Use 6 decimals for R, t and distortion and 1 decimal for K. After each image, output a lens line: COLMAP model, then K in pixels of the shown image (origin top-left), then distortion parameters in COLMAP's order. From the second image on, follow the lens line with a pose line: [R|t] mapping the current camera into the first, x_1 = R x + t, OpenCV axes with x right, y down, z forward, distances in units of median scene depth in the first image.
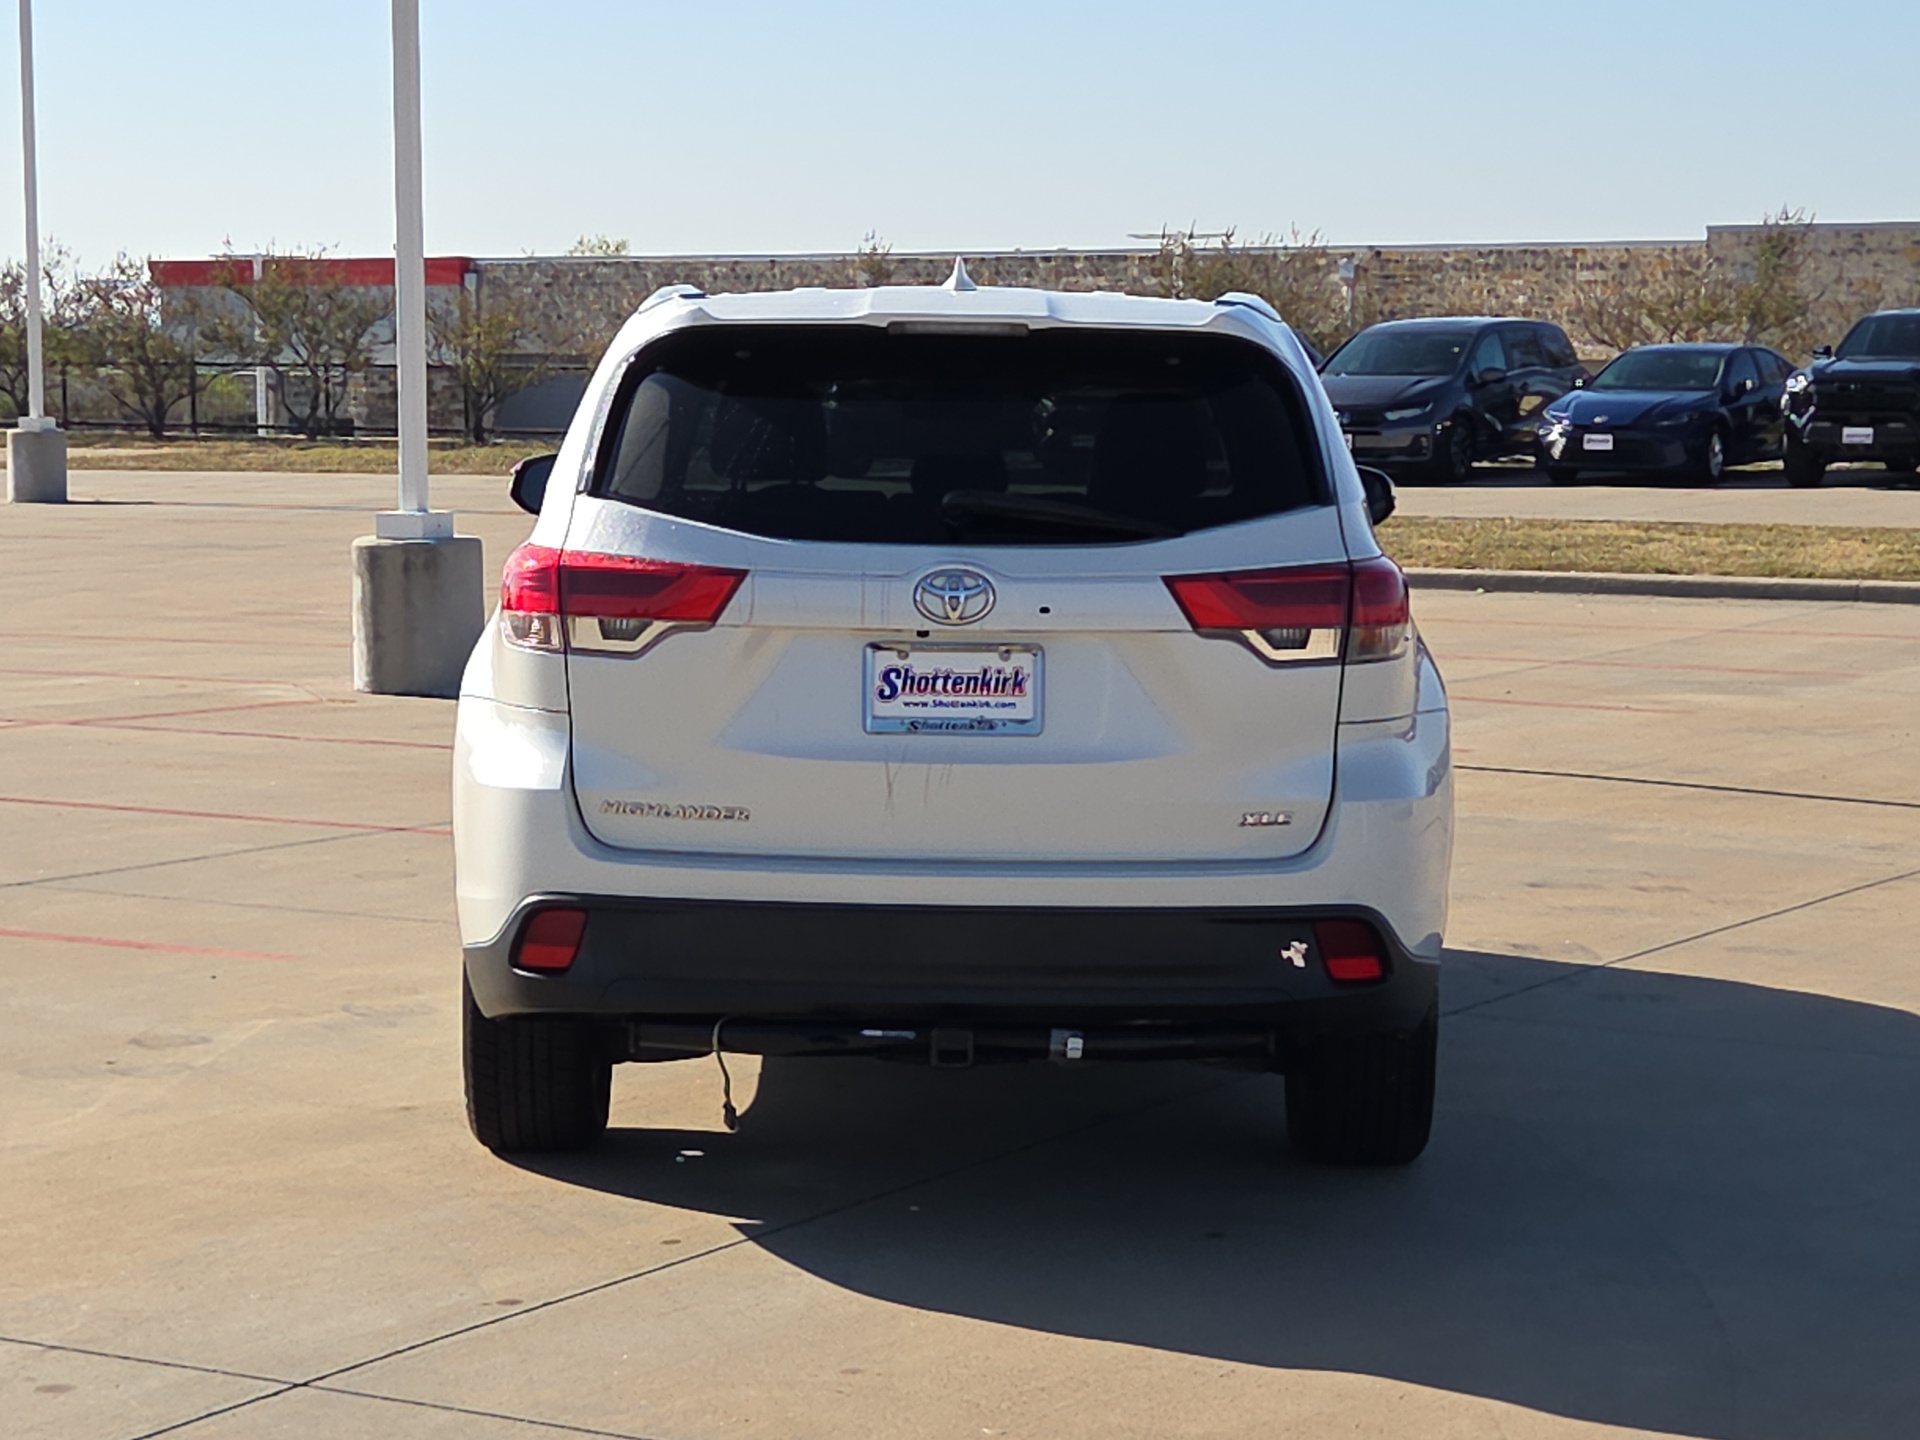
lens RADIAL K [[4320.1, 0, 960.0], [0, 4320.1, 720.0], [0, 0, 1]] dist [0.173759, -0.311820]
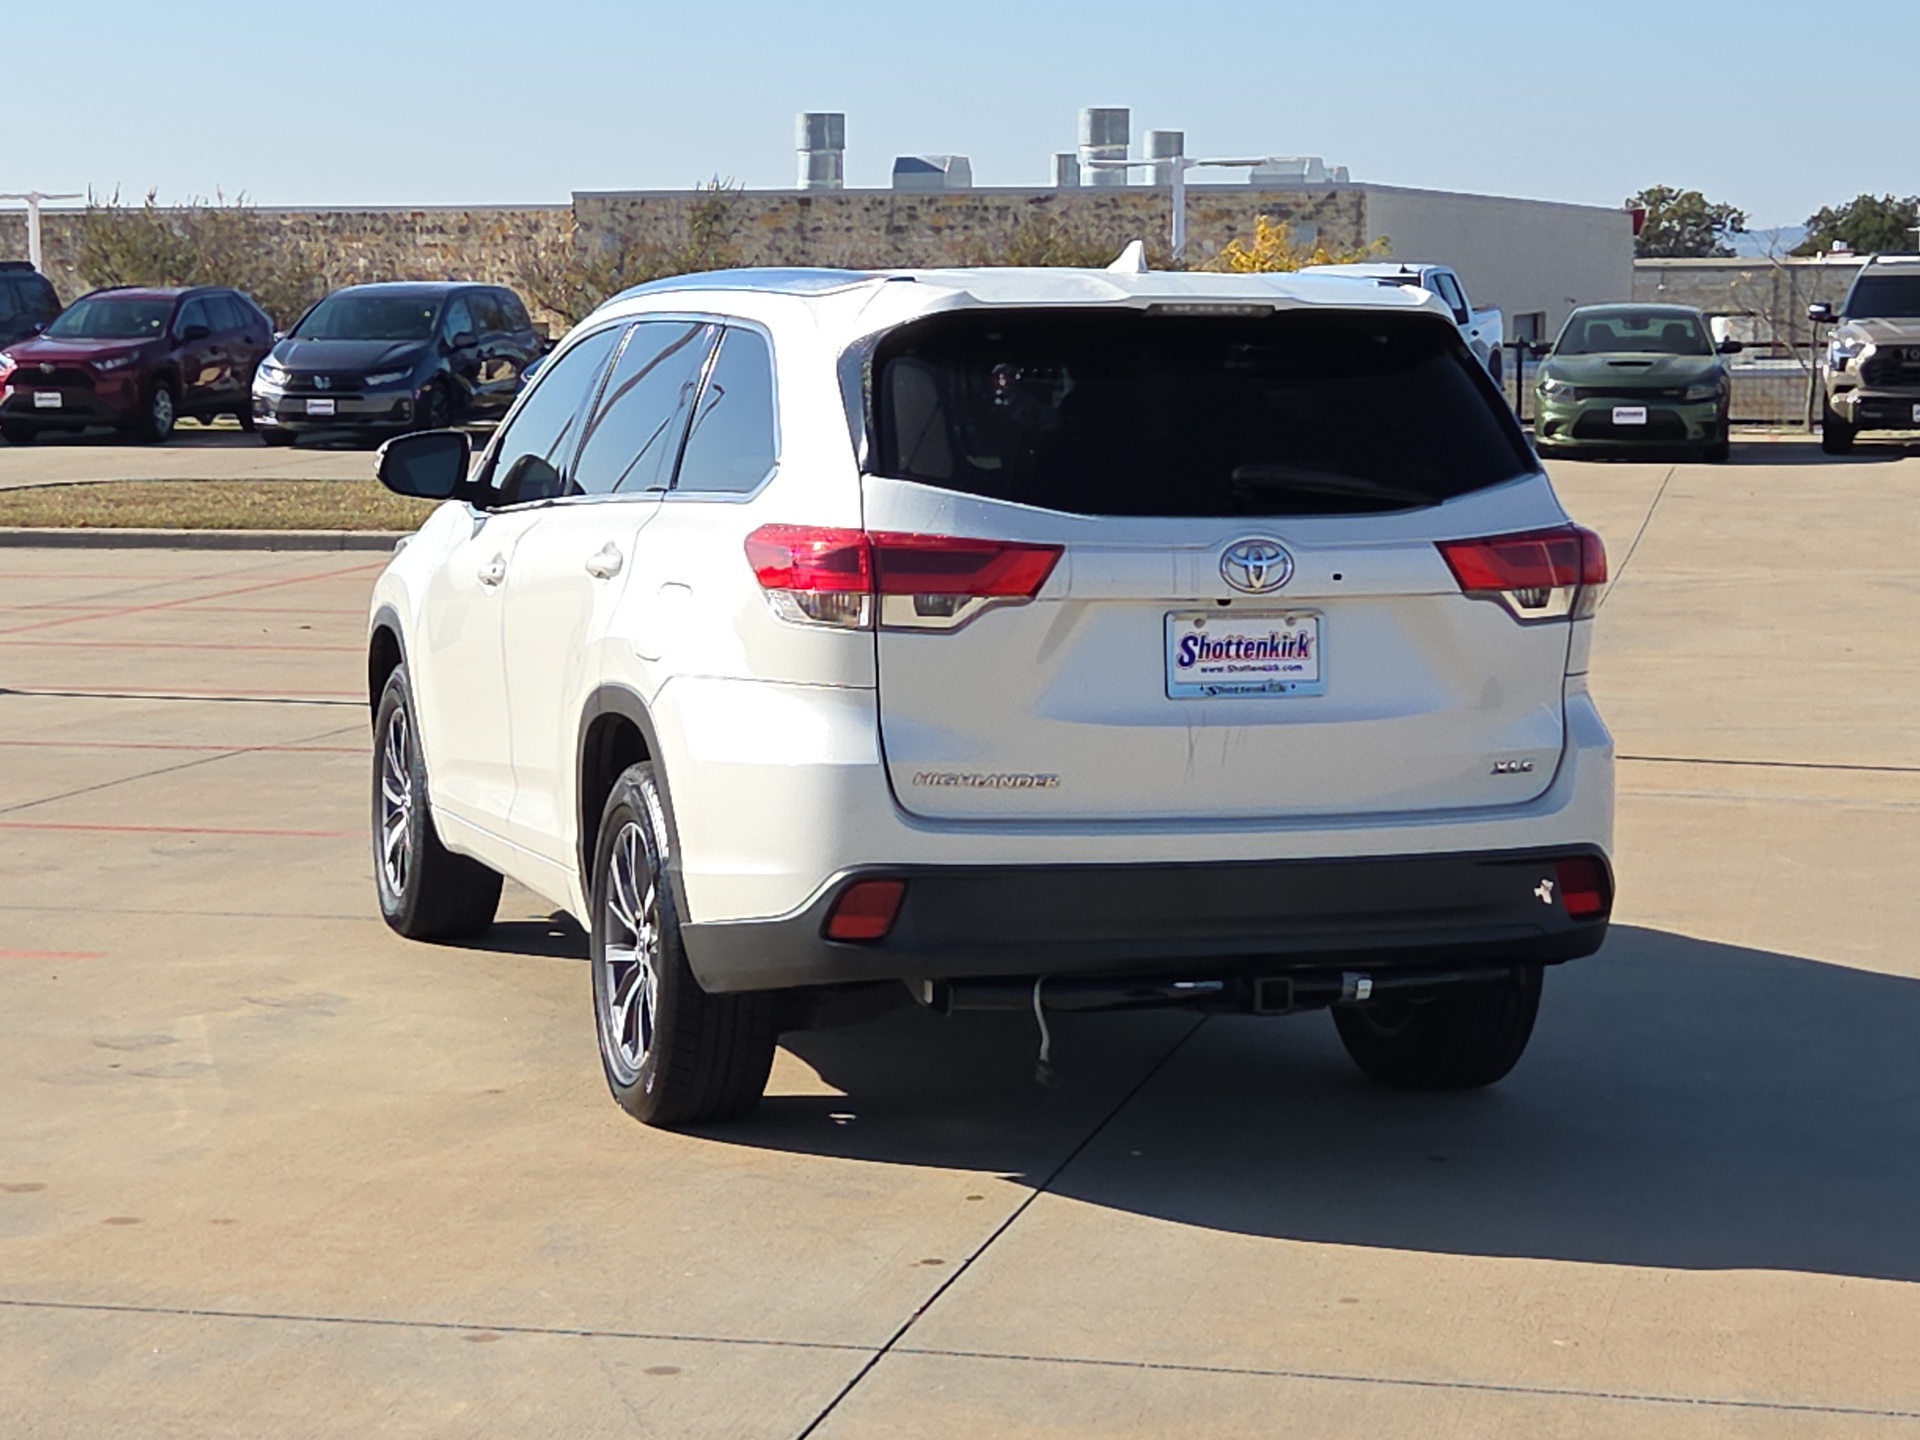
lens RADIAL K [[4320.1, 0, 960.0], [0, 4320.1, 720.0], [0, 0, 1]] dist [0.173759, -0.311820]
pose [[0.953849, -0.034194, 0.298332, -0.379875], [0.031504, 0.999408, 0.013821, -0.007850], [-0.298628, -0.003785, 0.954362, 0.017425]]
